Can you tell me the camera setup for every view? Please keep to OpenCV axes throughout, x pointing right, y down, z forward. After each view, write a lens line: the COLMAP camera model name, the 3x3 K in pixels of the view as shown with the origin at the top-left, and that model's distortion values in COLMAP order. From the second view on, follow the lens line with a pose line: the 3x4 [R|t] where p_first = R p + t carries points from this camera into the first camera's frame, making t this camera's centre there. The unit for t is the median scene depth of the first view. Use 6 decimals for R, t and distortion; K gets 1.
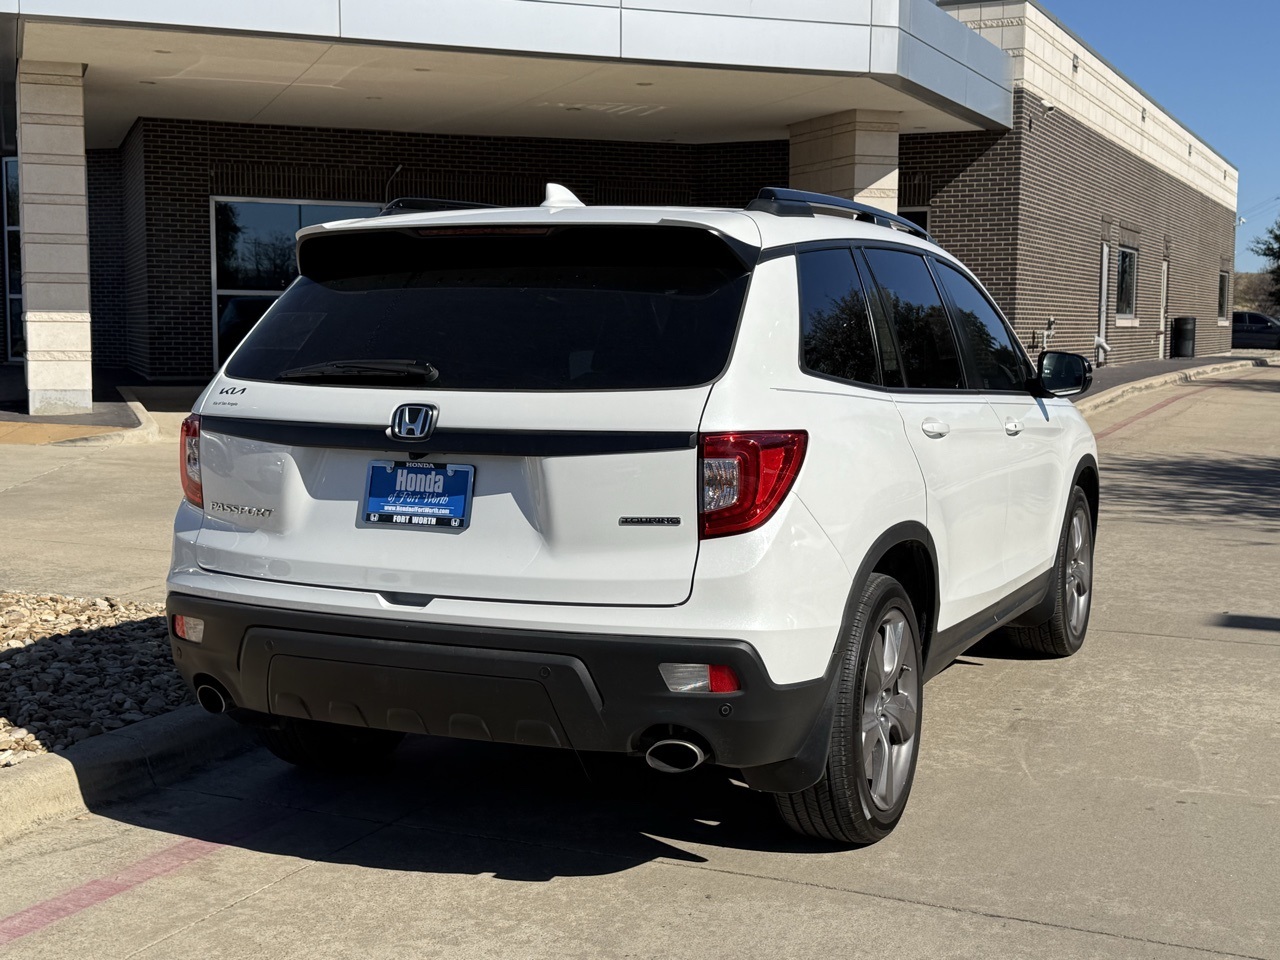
lens RADIAL K [[1699.6, 0, 601.7], [0, 1699.6, 474.5], [0, 0, 1]] dist [0.113816, -0.017389]
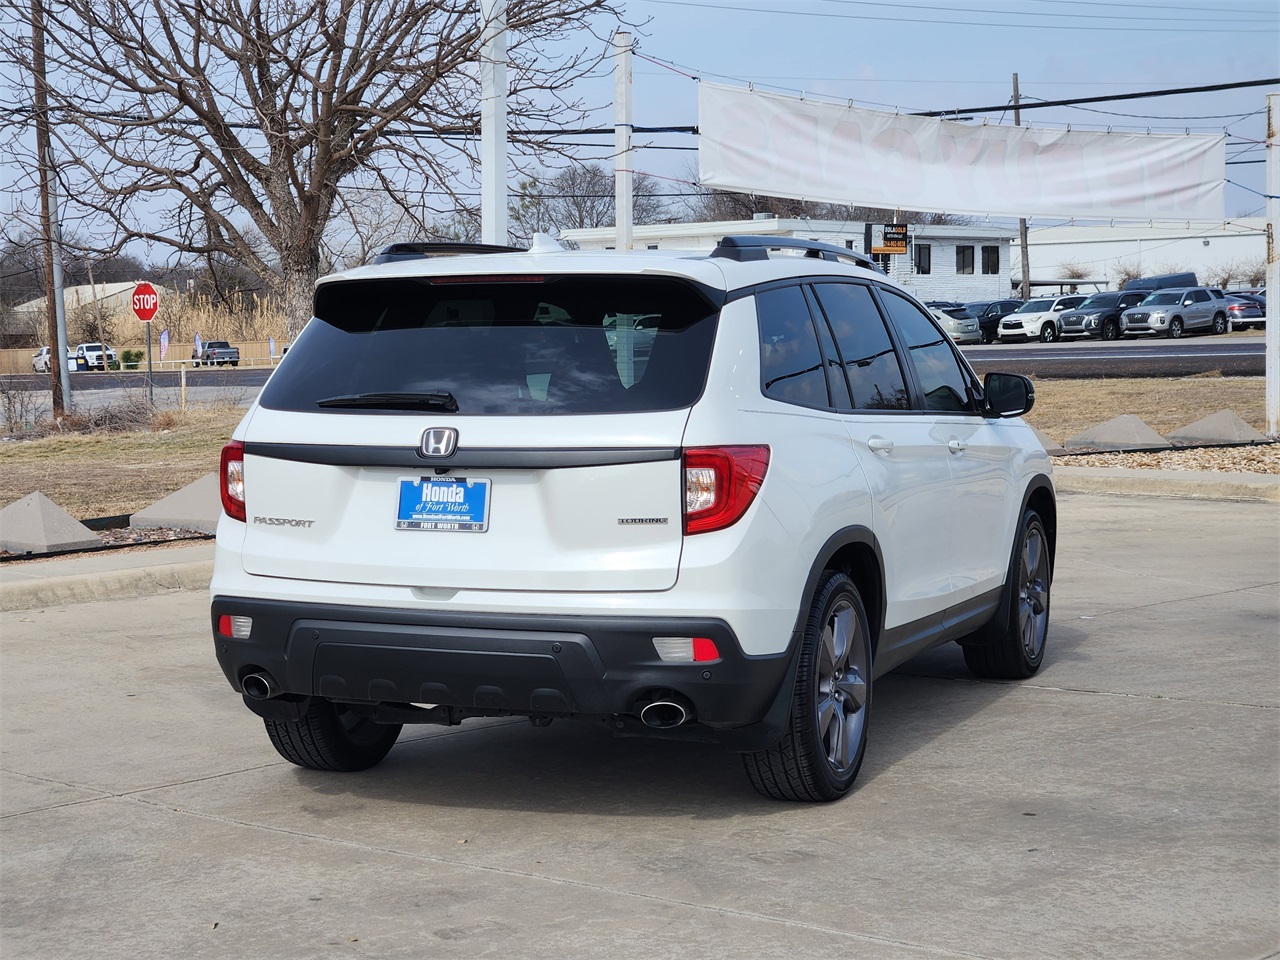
lens RADIAL K [[1906.7, 0, 640.0], [0, 1906.7, 480.0], [0, 0, 1]] dist [0.109912, -0.064740]
pose [[0.998038, -0.017604, 0.060093, -0.048369], [0.018624, 0.999691, -0.016455, 0.018578], [-0.059785, 0.017542, 0.998057, -0.316420]]
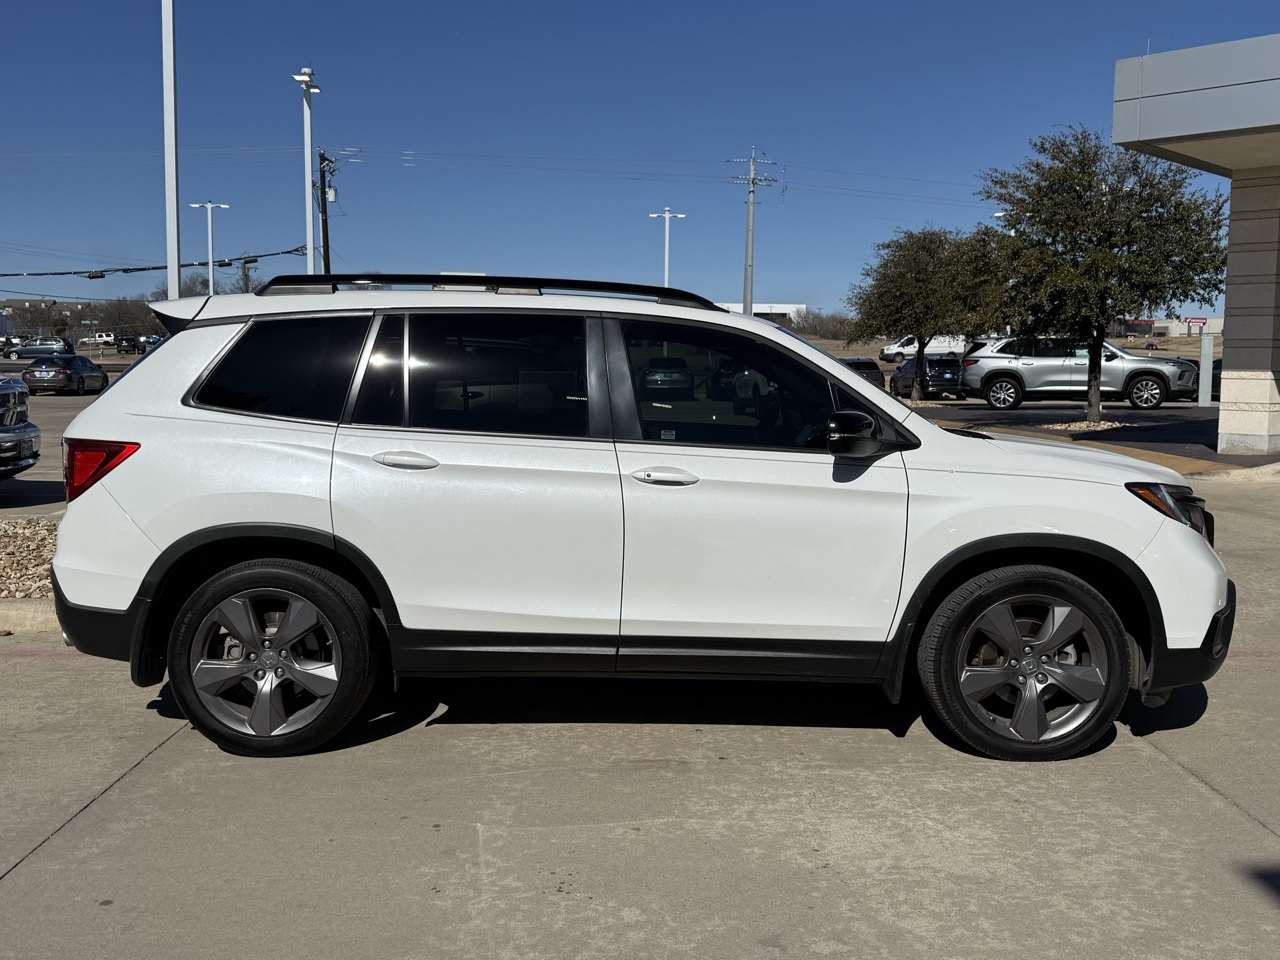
lens RADIAL K [[1254.7, 0, 640.0], [0, 1254.7, 480.0], [0, 0, 1]] dist [0.015270, 0.004184]
pose [[0.417301, 0.078698, -0.905354, 1.248148], [-0.087268, 0.995109, 0.046276, -0.080739], [0.904568, 0.059697, 0.422128, 0.900629]]
